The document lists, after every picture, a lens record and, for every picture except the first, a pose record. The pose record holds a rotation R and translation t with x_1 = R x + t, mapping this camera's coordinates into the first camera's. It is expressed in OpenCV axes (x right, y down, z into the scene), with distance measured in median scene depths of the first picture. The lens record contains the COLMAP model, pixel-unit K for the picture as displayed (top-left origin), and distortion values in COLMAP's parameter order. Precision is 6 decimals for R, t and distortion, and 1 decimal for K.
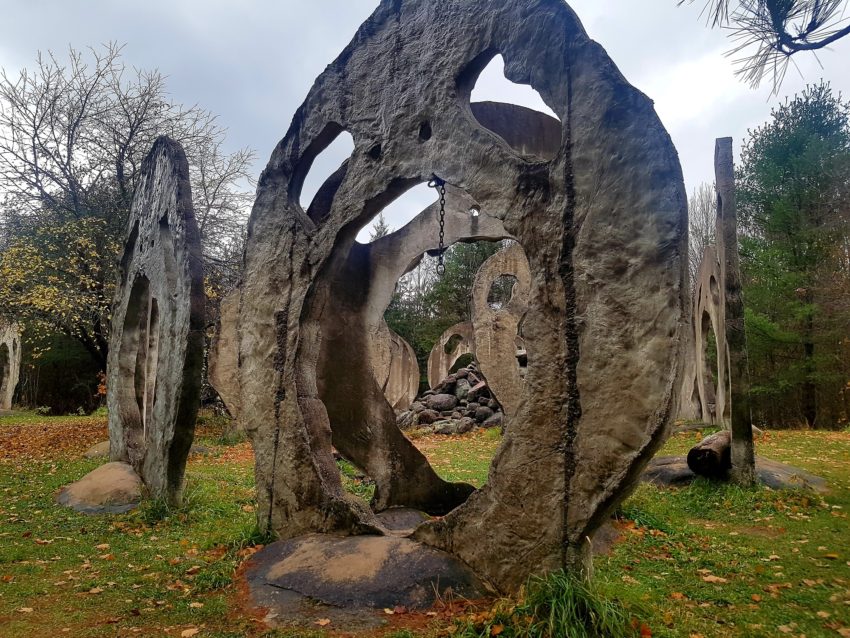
lens RADIAL K [[657.1, 0, 424.2], [0, 657.1, 322.3], [0, 0, 1]] dist [-0.007838, -0.003780]
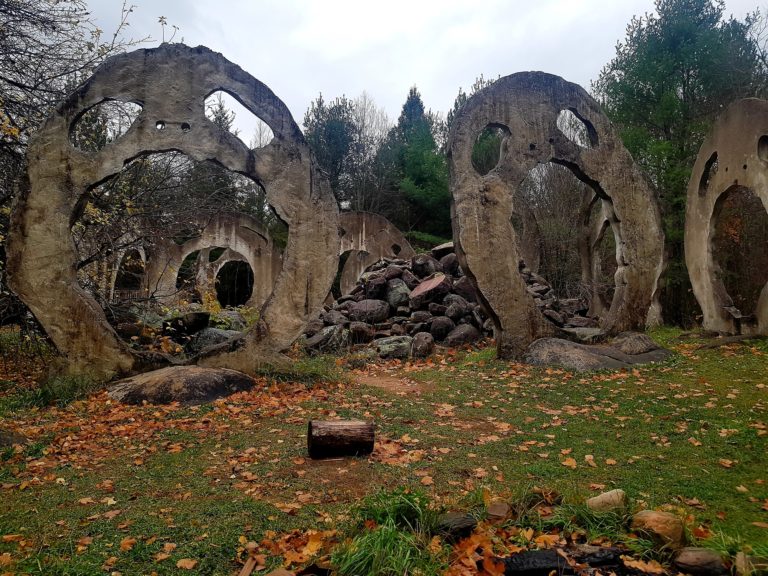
lens RADIAL K [[593.7, 0, 383.1], [0, 593.7, 281.2], [0, 0, 1]] dist [-0.007838, -0.003780]
pose [[0.970131, -0.011316, 0.242318, -0.140136], [-0.009311, 0.996438, 0.083812, 0.039982], [-0.242403, -0.083565, 0.966570, 0.433824]]
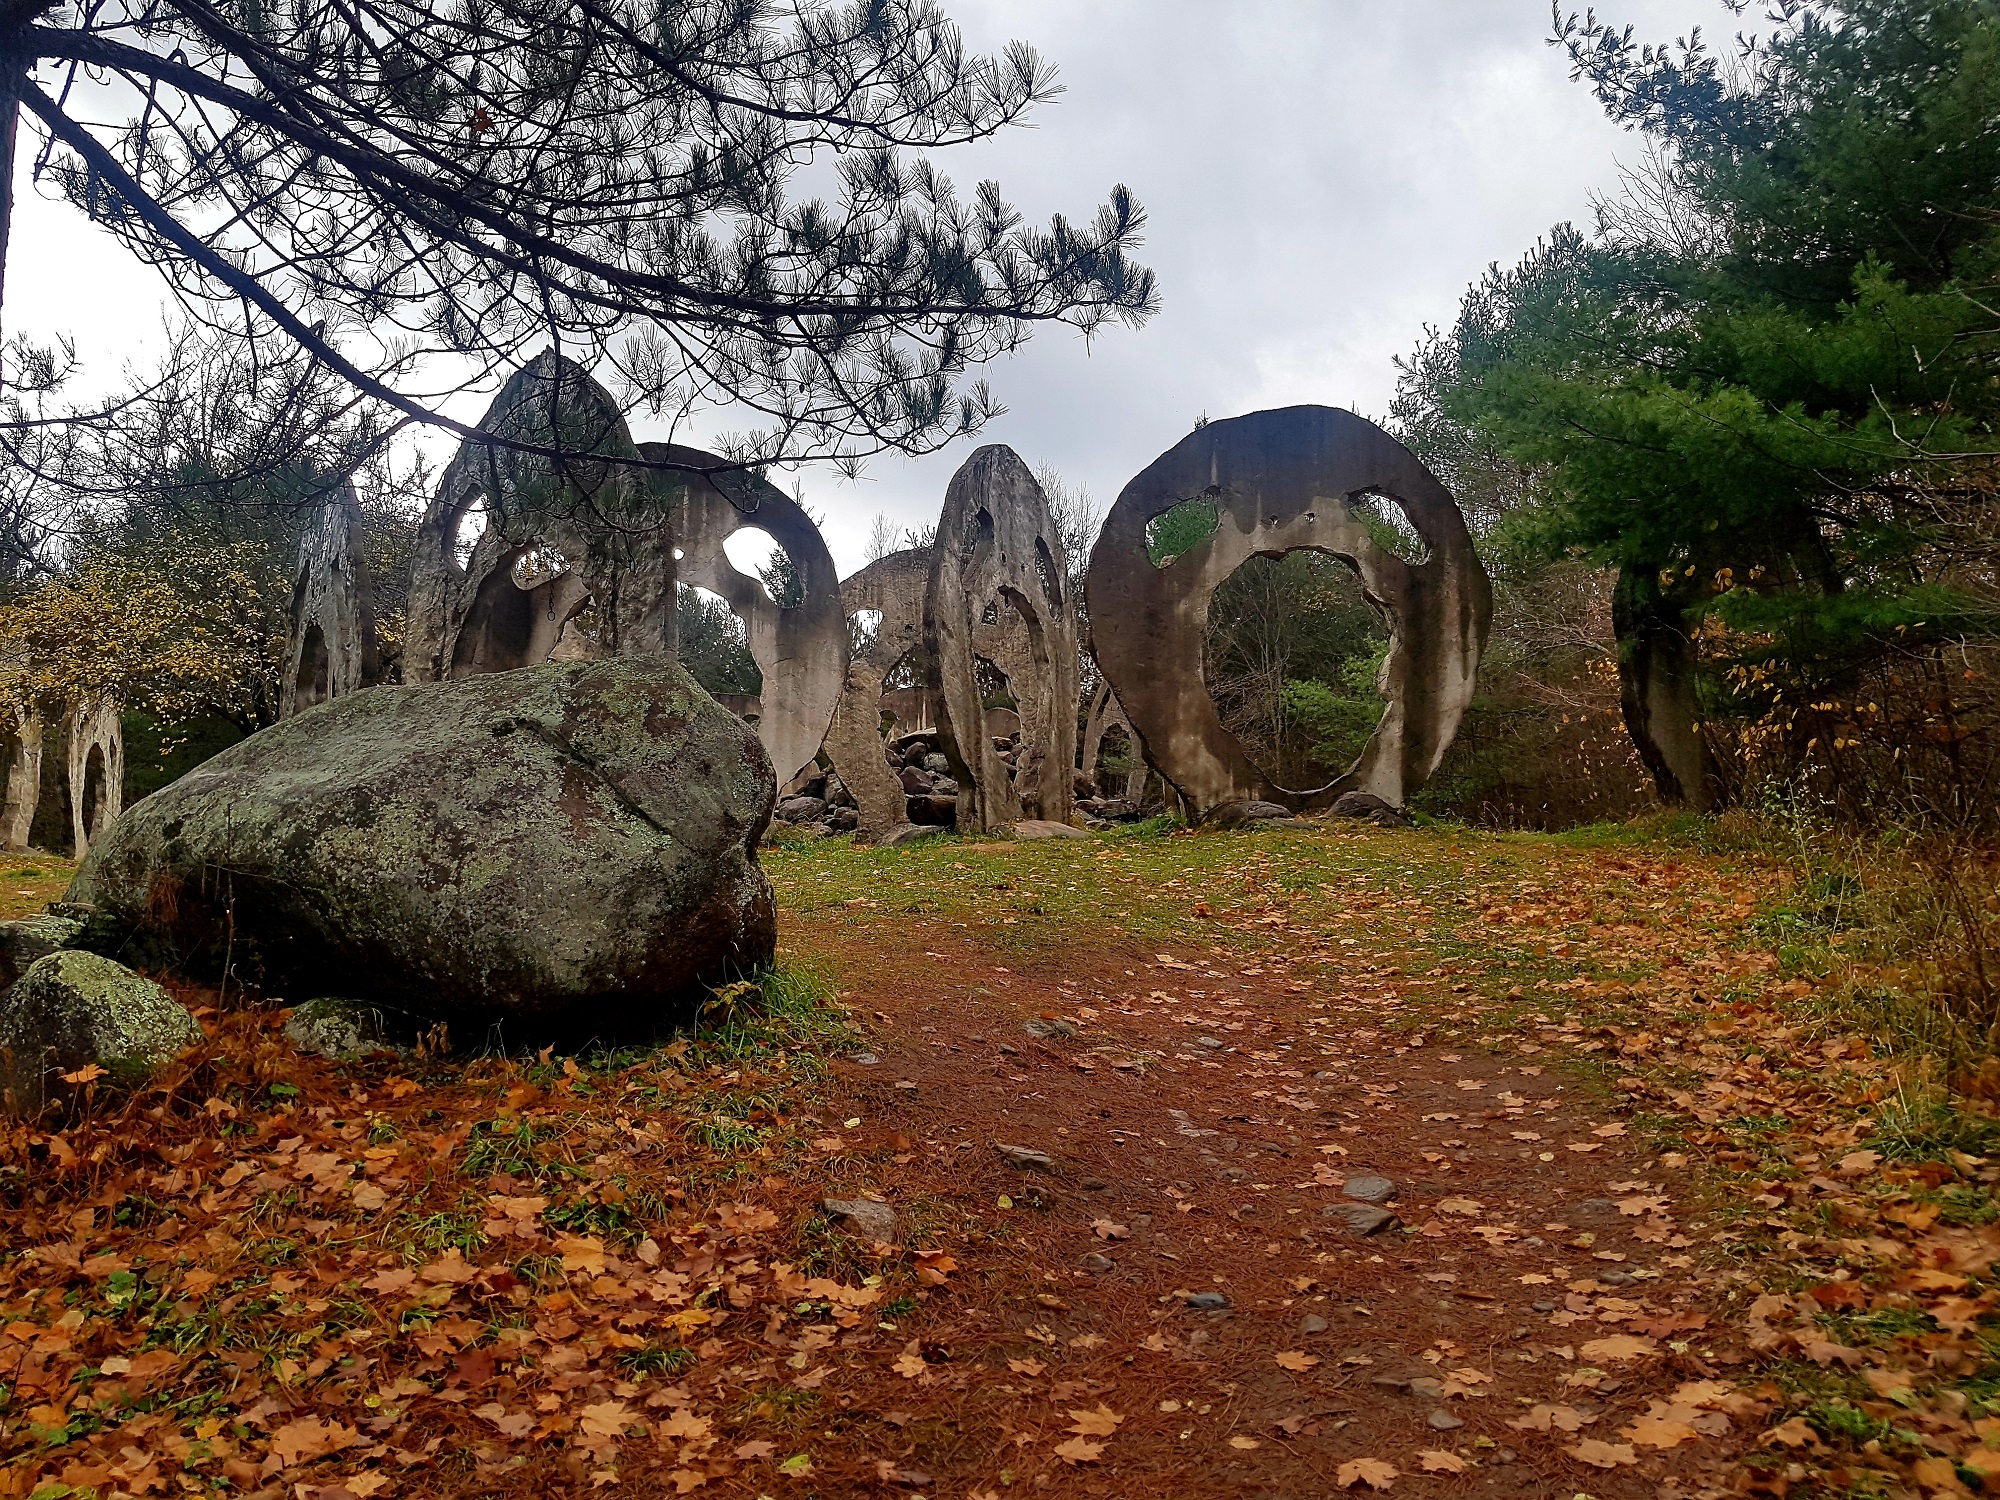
lens RADIAL K [[1546.0, 0, 1000.9], [0, 1546.0, 754.0], [0, 0, 1]] dist [-0.007838, -0.003780]
pose [[0.999703, -0.023175, -0.007579, 0.276496], [0.023377, 0.999342, 0.027739, 0.036401], [0.006931, -0.027908, 0.999586, -0.588280]]
